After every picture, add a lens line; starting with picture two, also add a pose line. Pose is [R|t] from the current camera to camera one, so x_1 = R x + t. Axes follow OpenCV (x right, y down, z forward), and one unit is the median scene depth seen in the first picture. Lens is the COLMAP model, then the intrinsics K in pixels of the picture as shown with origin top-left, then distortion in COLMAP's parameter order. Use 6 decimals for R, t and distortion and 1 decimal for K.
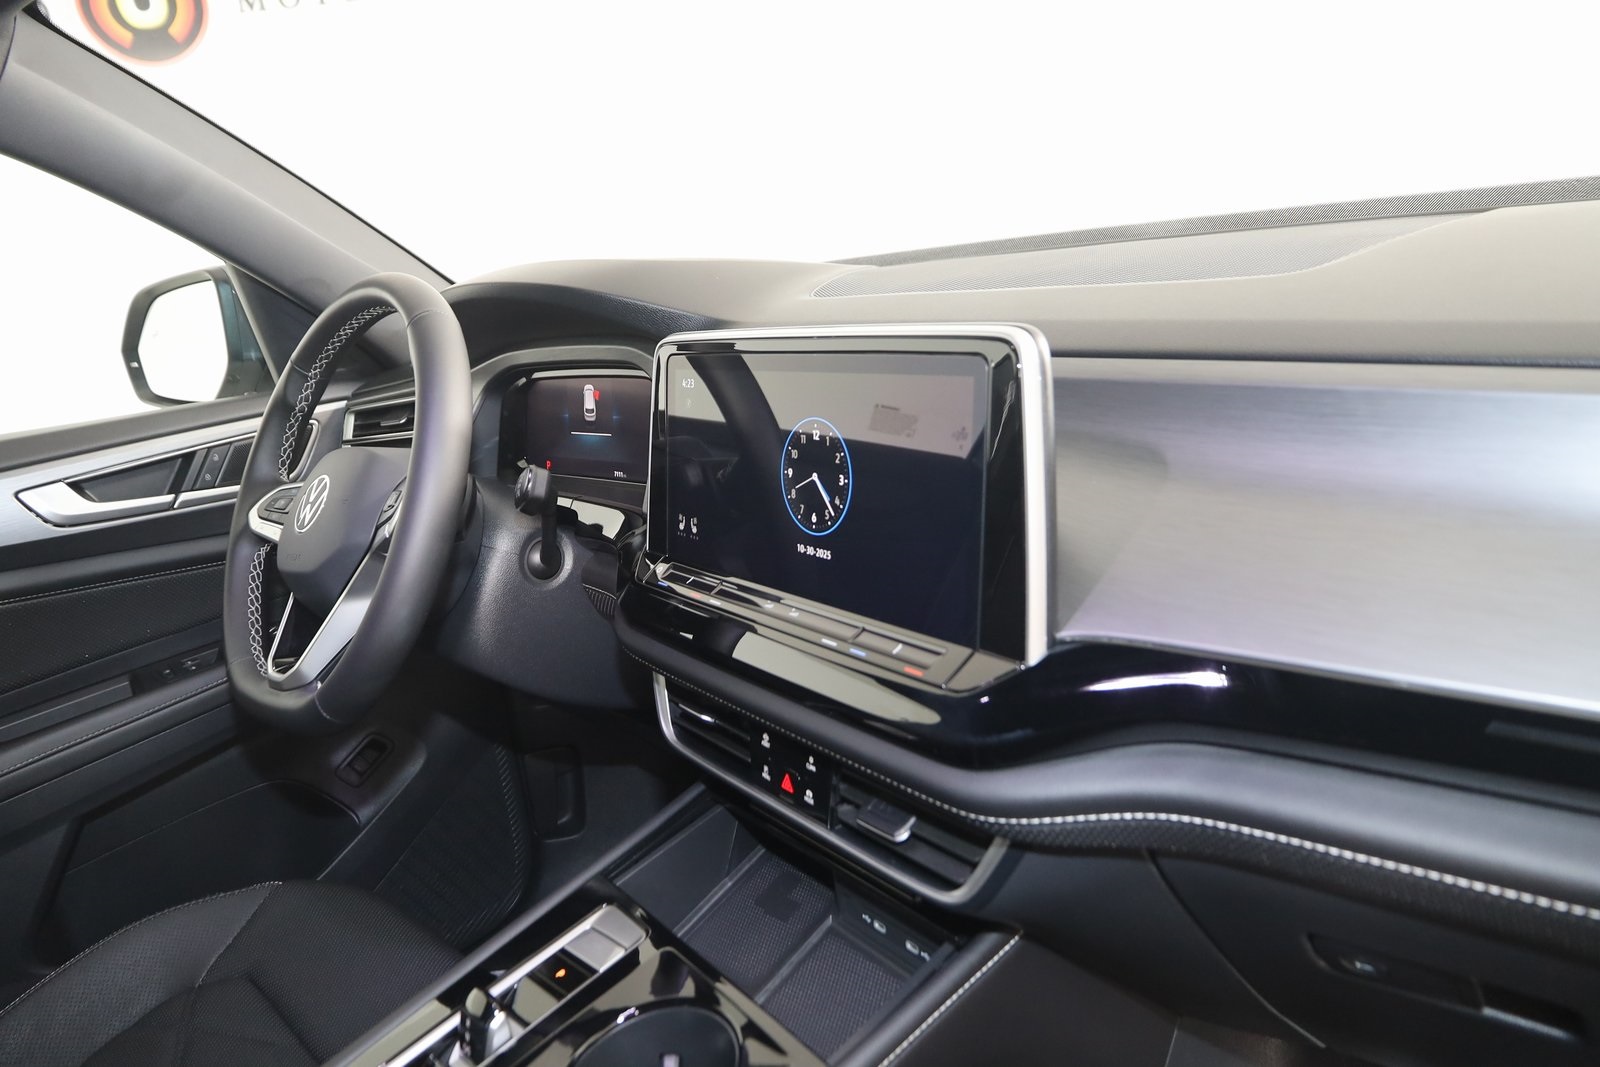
lens RADIAL K [[1104.8, 0, 803.2], [0, 1104.8, 527.2], [0, 0, 1]] dist [-0.119550, 0.088769]
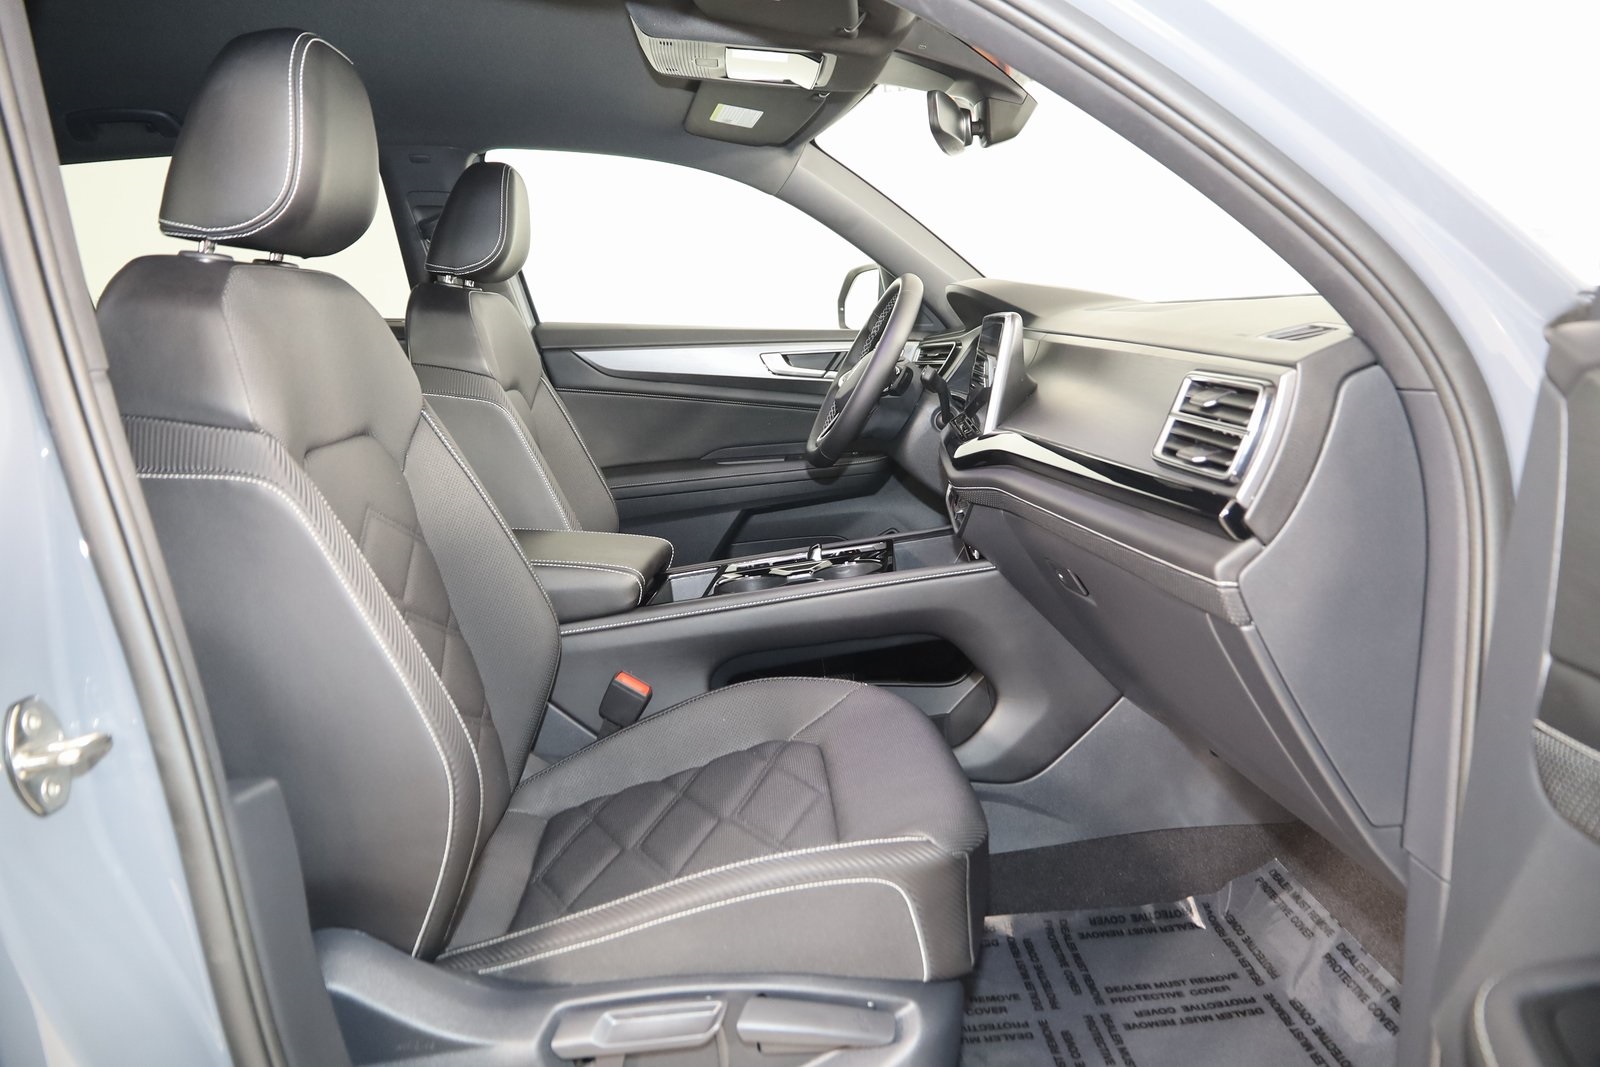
lens RADIAL K [[1104.8, 0, 803.2], [0, 1104.8, 527.2], [0, 0, 1]] dist [-0.119550, 0.088769]
pose [[0.757141, 0.241247, -0.607073, 0.870244], [-0.252447, 0.965169, 0.068700, 0.149484], [0.602502, 0.101239, 0.791671, -0.770336]]
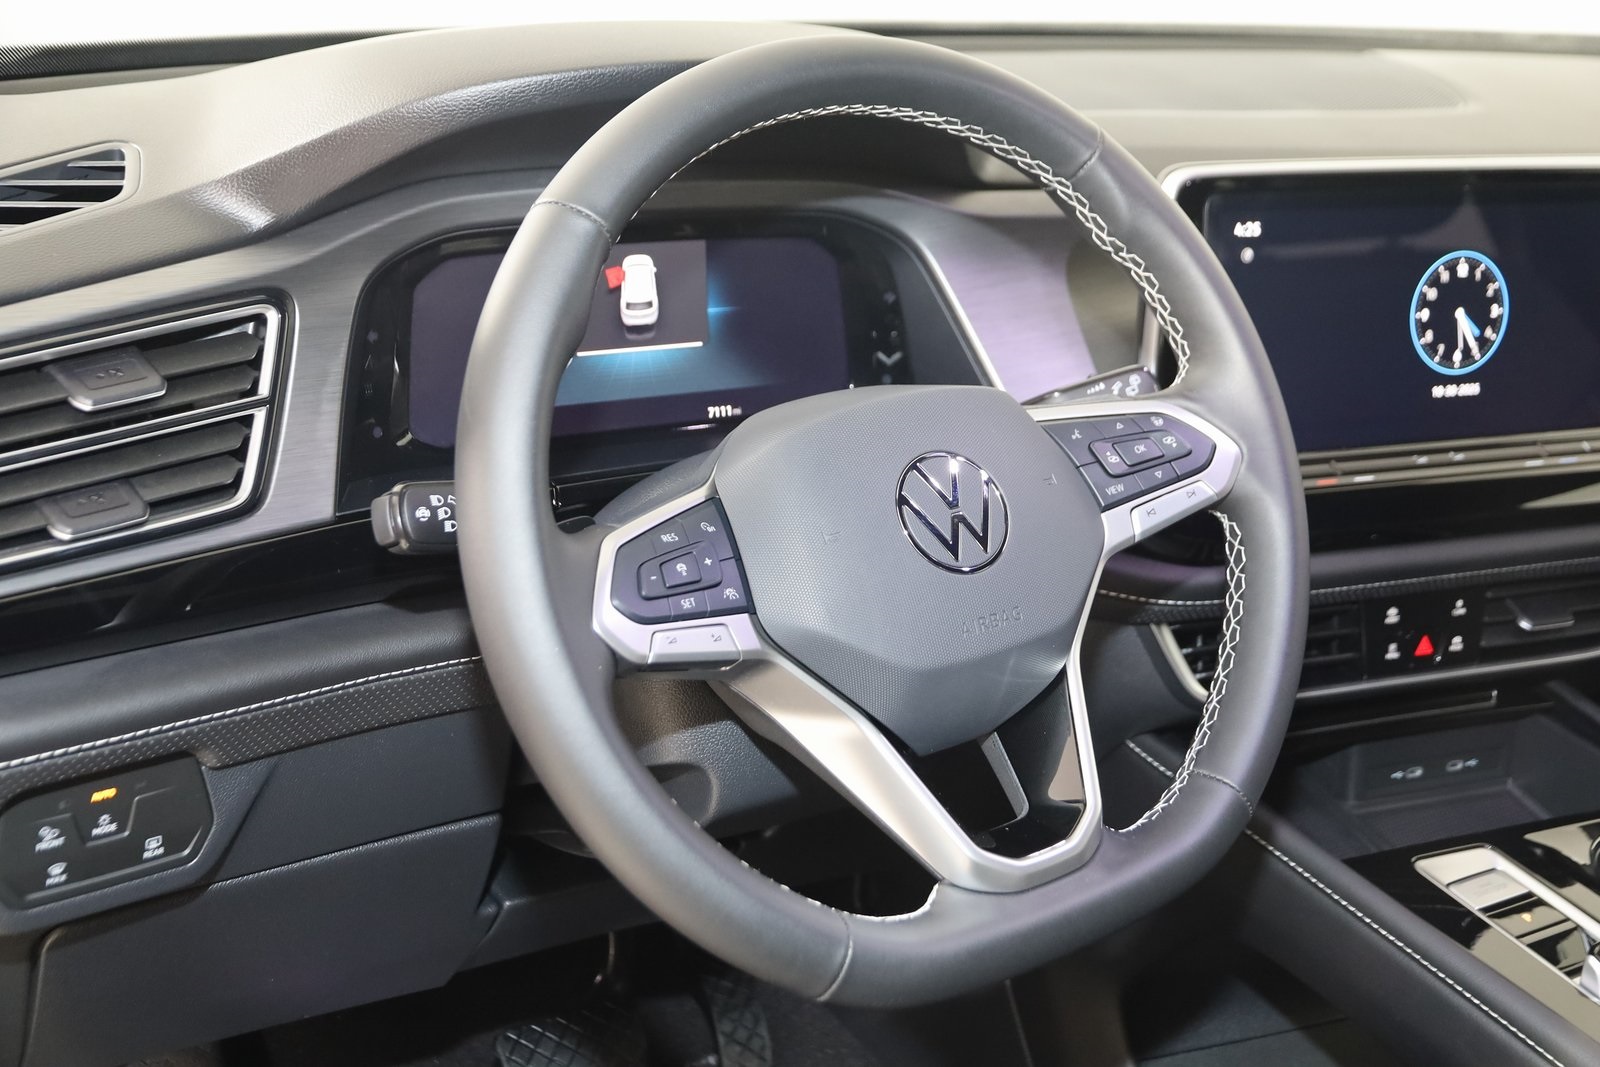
lens RADIAL K [[1928.0, 0, 808.7], [0, 1928.0, 536.2], [0, 0, 1]] dist [0.060280, 0.011774]
pose [[0.206802, -0.188494, 0.960054, -1.256656], [0.157587, 0.974871, 0.157458, -0.150289], [-0.965608, 0.118729, 0.231309, 0.822649]]
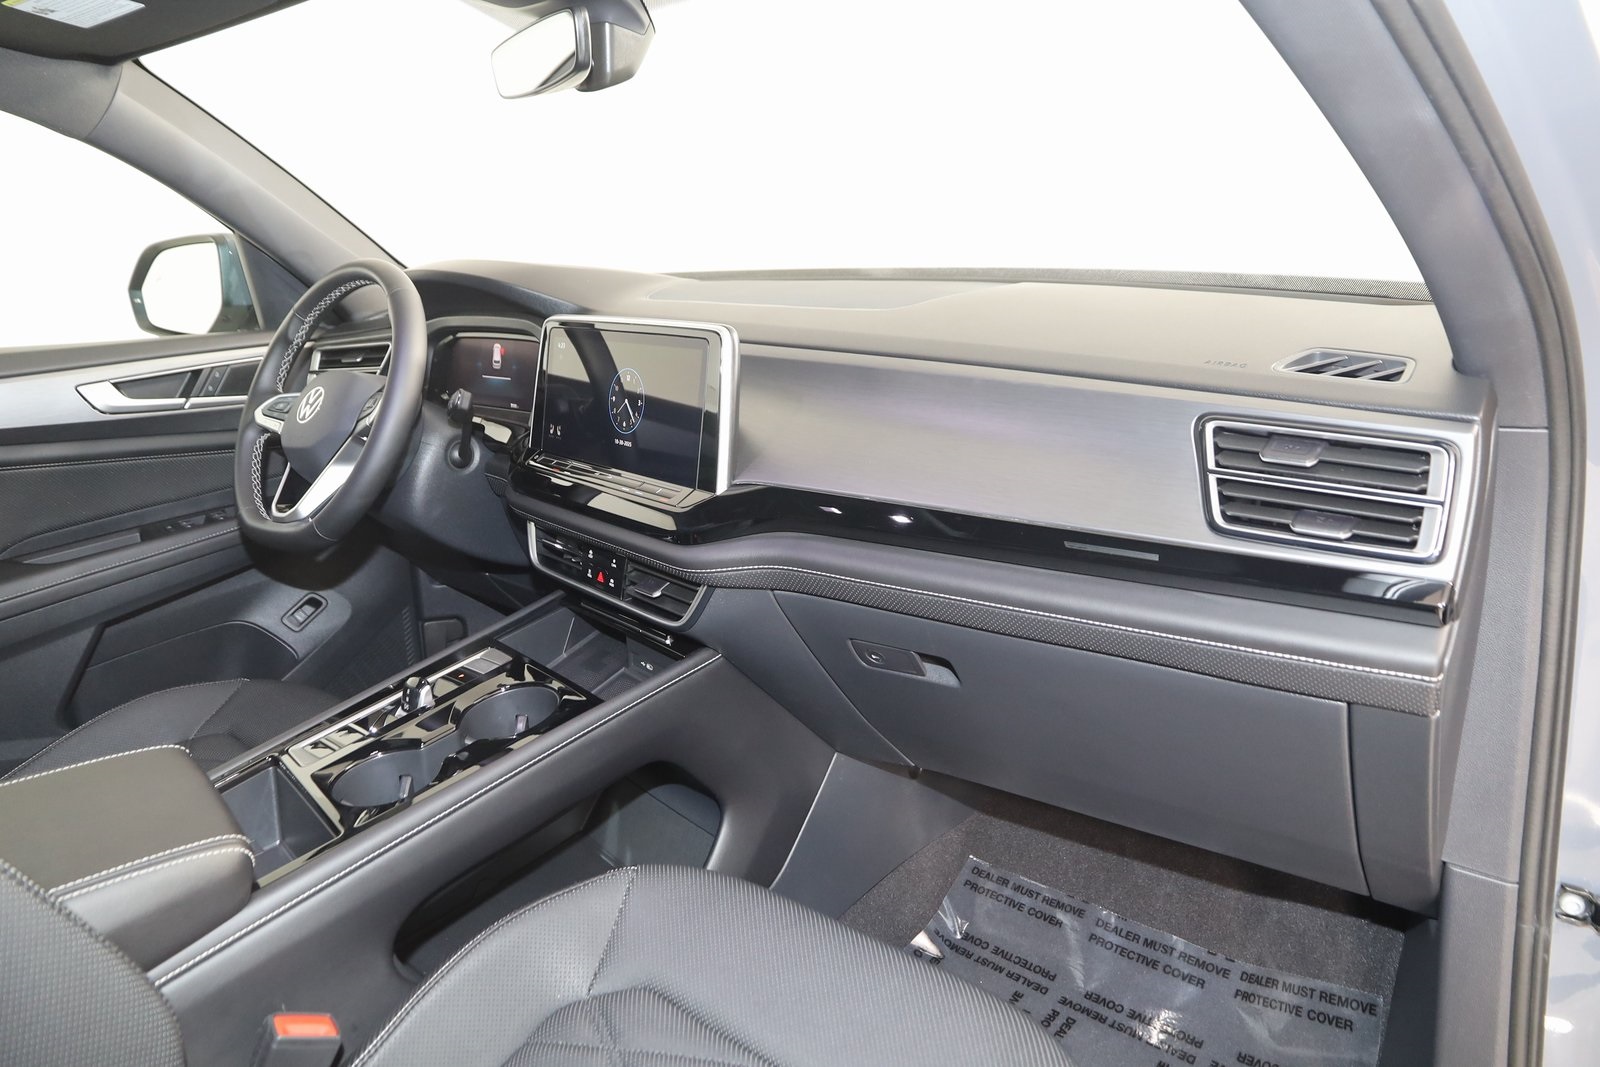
lens RADIAL K [[1104.8, 0, 803.2], [0, 1104.8, 527.2], [0, 0, 1]] dist [-0.119550, 0.088769]
pose [[0.992130, 0.070294, 0.103617, 0.087160], [-0.070979, 0.997474, 0.002933, 0.093110], [-0.103149, -0.010265, 0.994613, -0.569366]]
